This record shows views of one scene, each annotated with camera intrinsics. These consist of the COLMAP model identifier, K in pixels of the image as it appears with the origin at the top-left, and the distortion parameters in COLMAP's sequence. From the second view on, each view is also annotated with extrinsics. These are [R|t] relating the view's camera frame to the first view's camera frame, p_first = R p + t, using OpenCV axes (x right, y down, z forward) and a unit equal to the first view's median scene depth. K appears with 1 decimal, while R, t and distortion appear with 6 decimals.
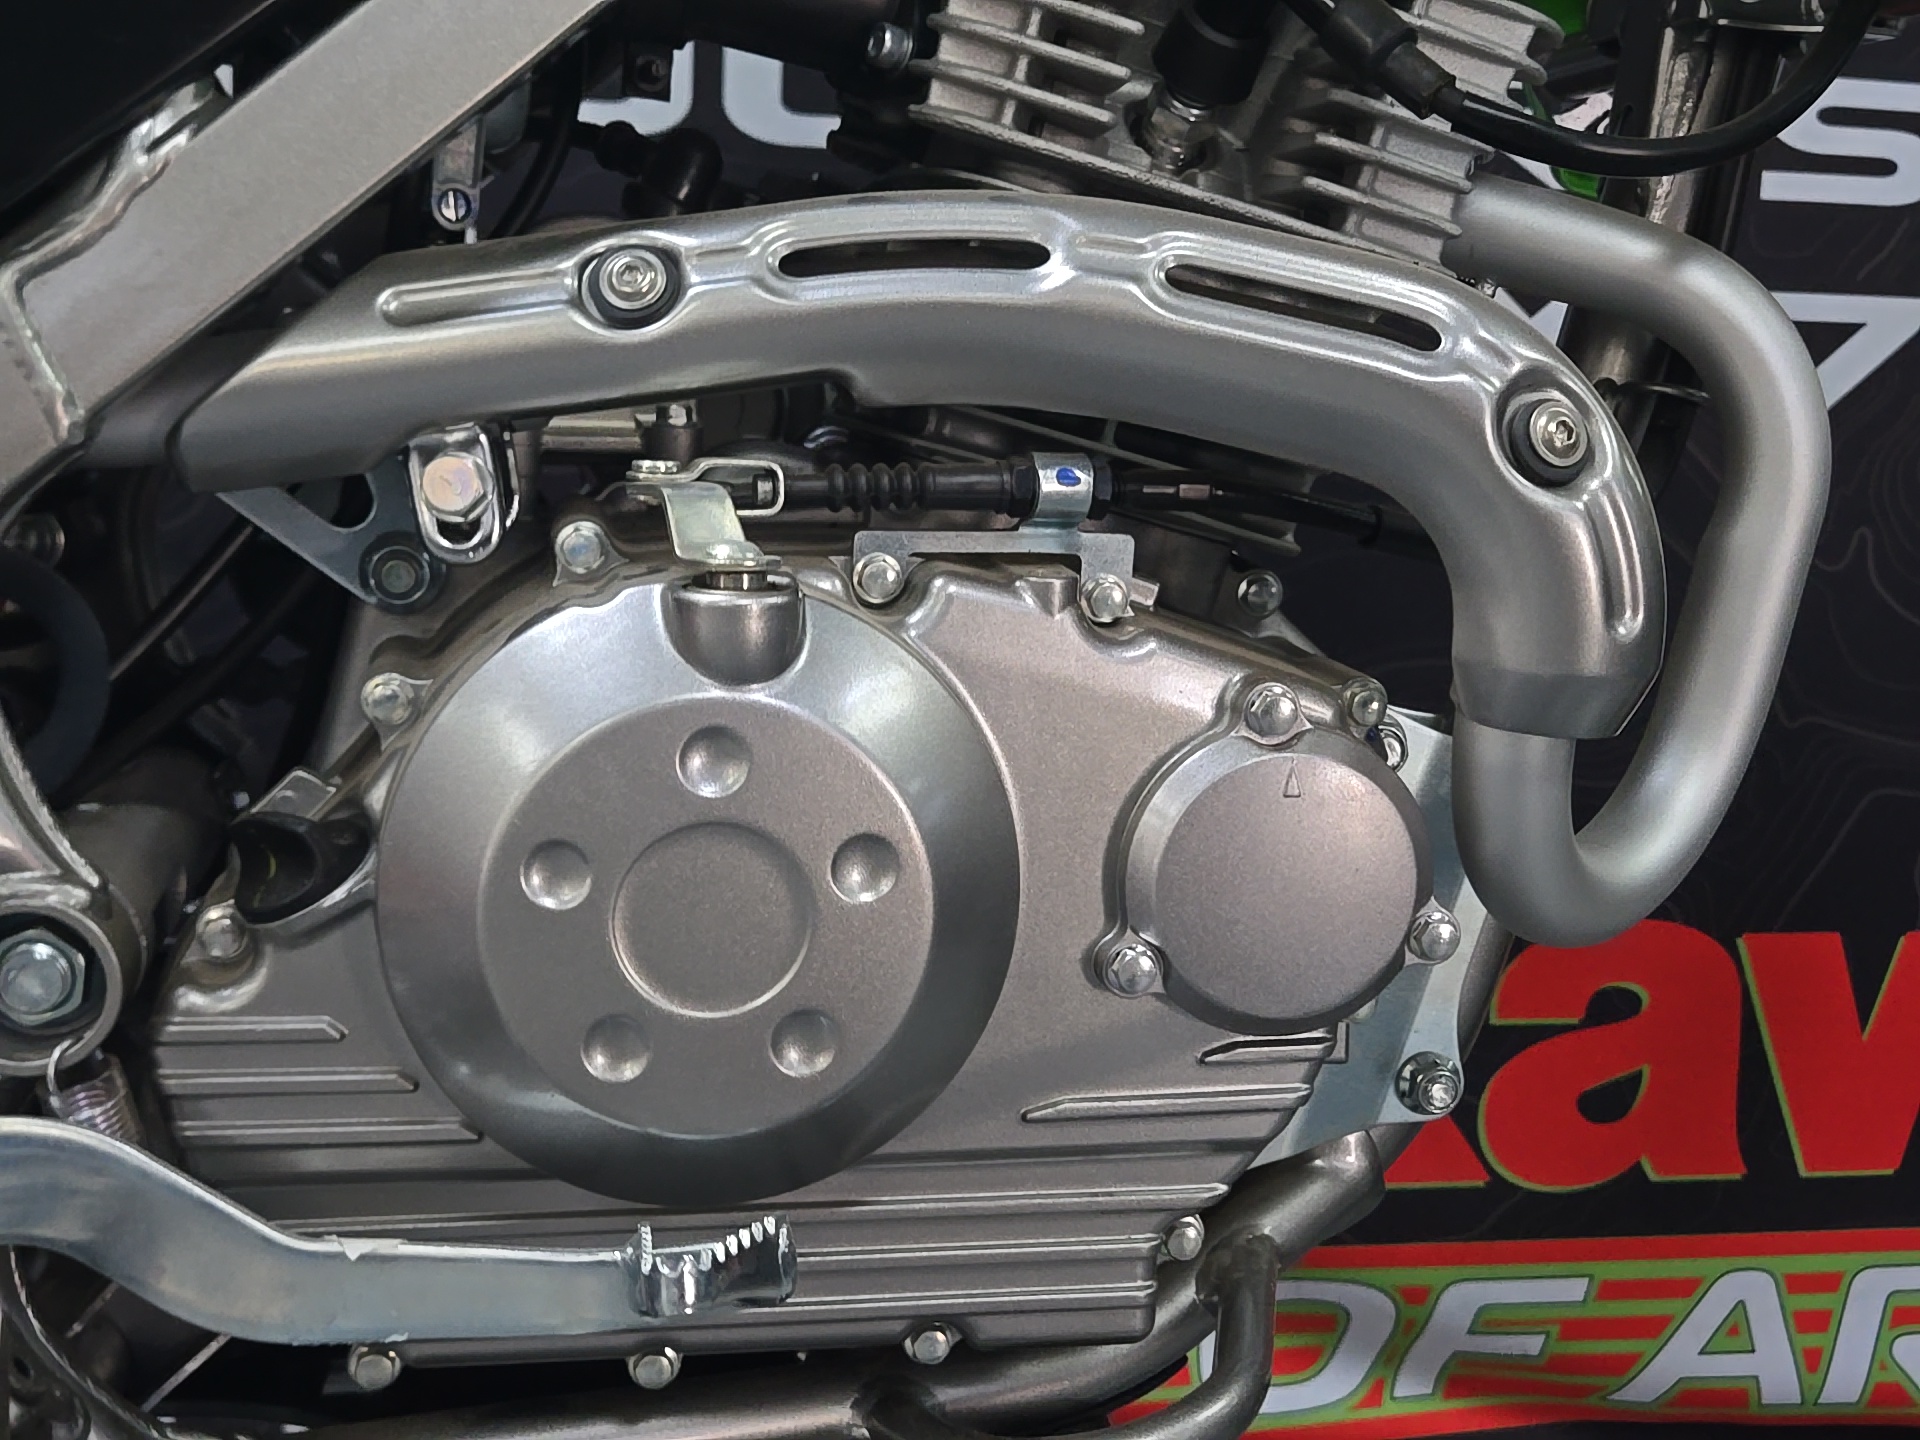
lens RADIAL K [[1289.1, 0, 960.0], [0, 1289.1, 720.0], [0, 0, 1]] dist [0.002889, -0.000862]
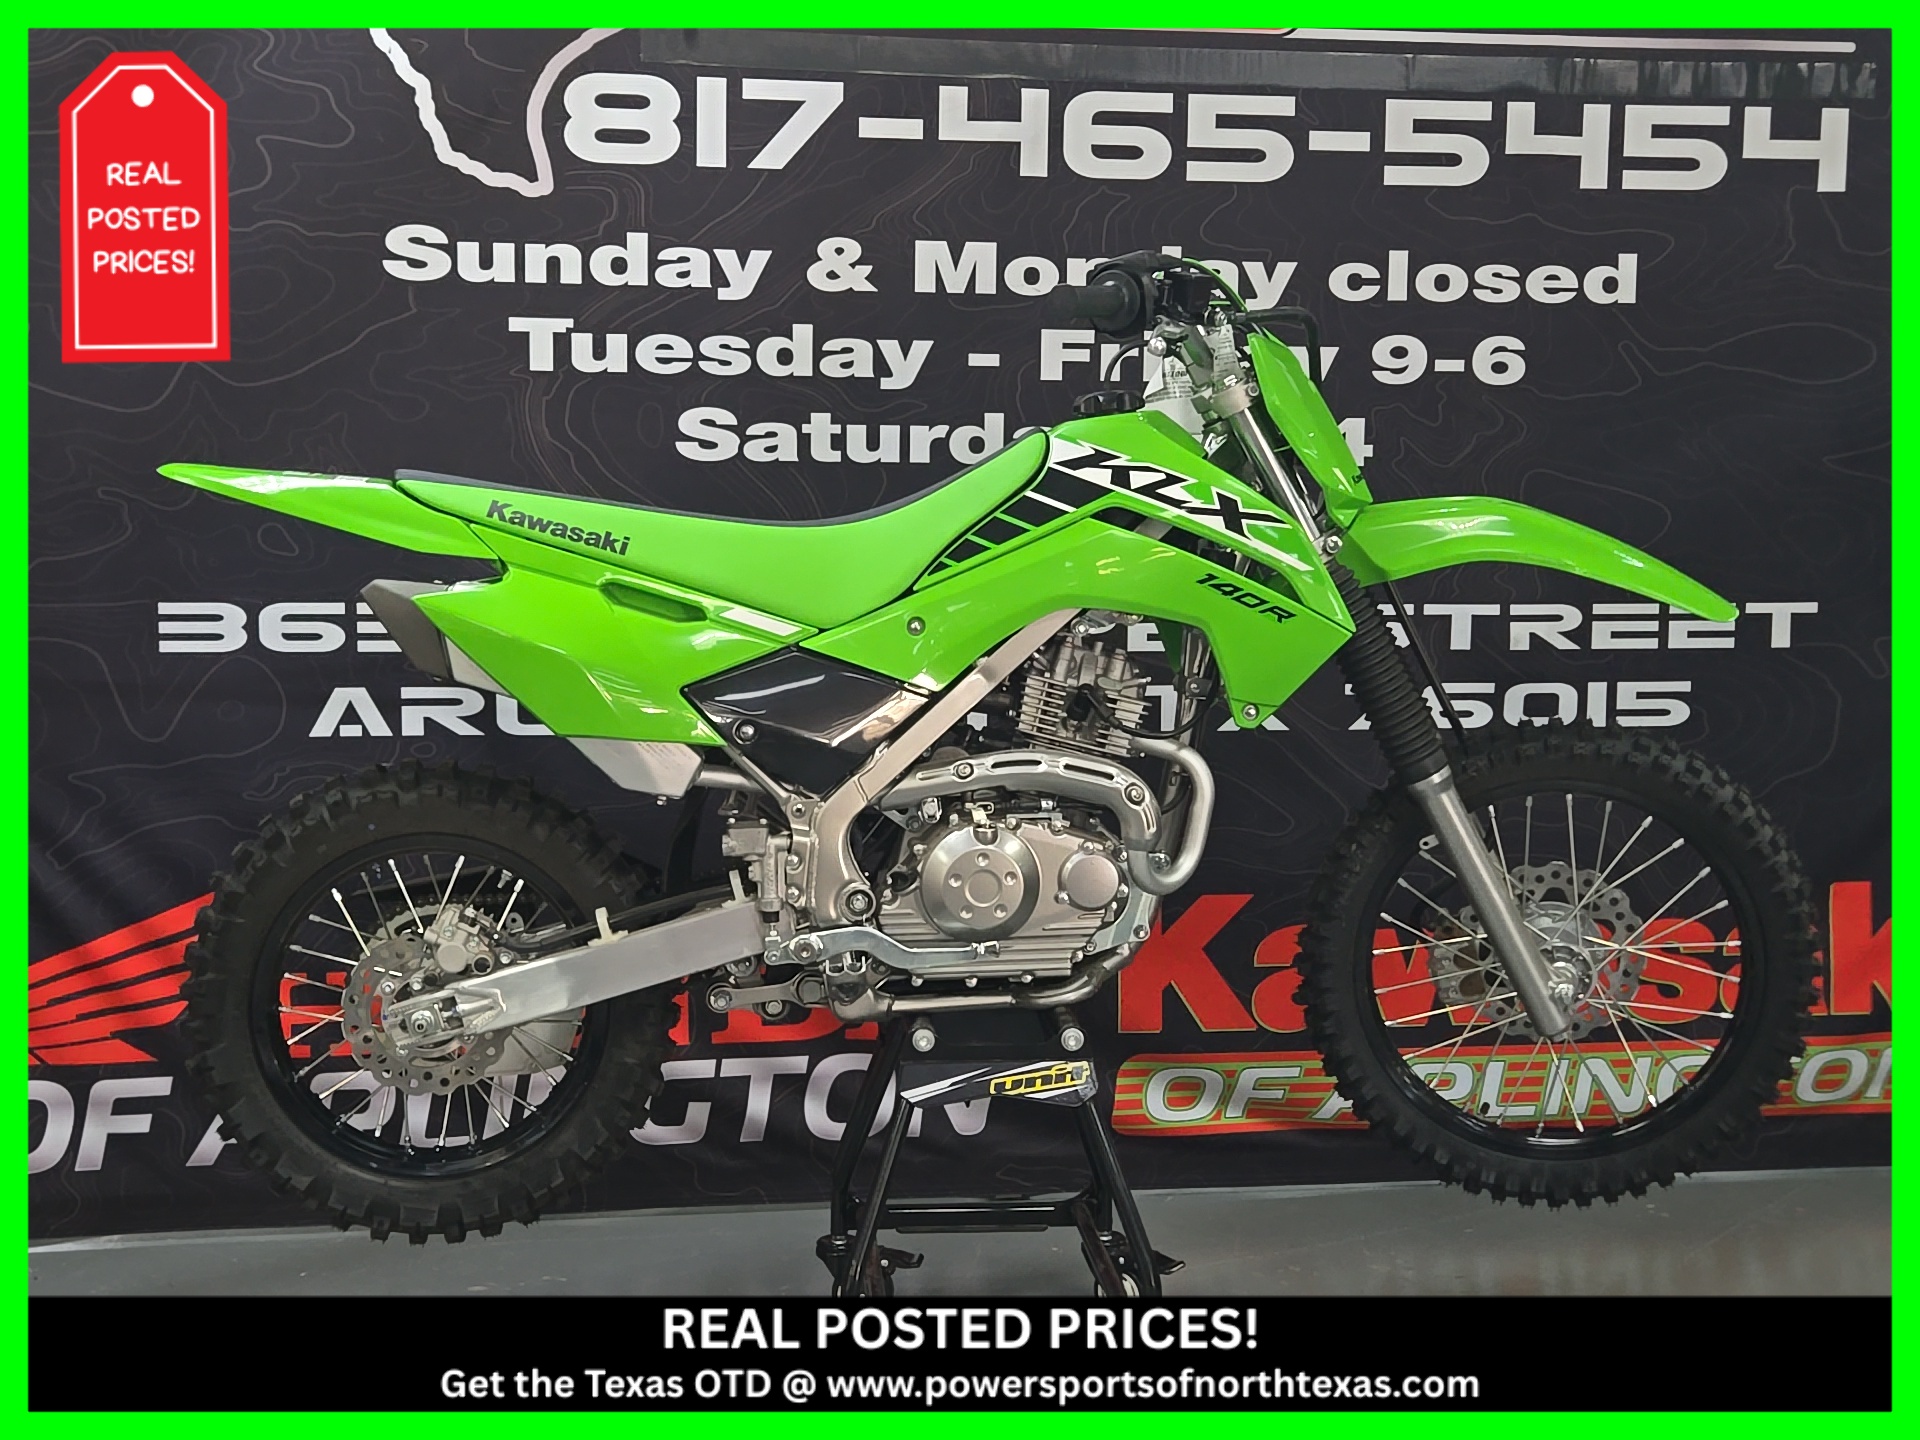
lens RADIAL K [[2461.0, 0, 960.0], [0, 2461.0, 720.0], [0, 0, 1]] dist [0.066791, -0.060189]
pose [[0.995470, -0.031894, -0.089563, 0.630512], [0.026193, 0.997598, -0.064123, 0.103102], [0.091393, 0.061486, 0.993915, -8.896387]]
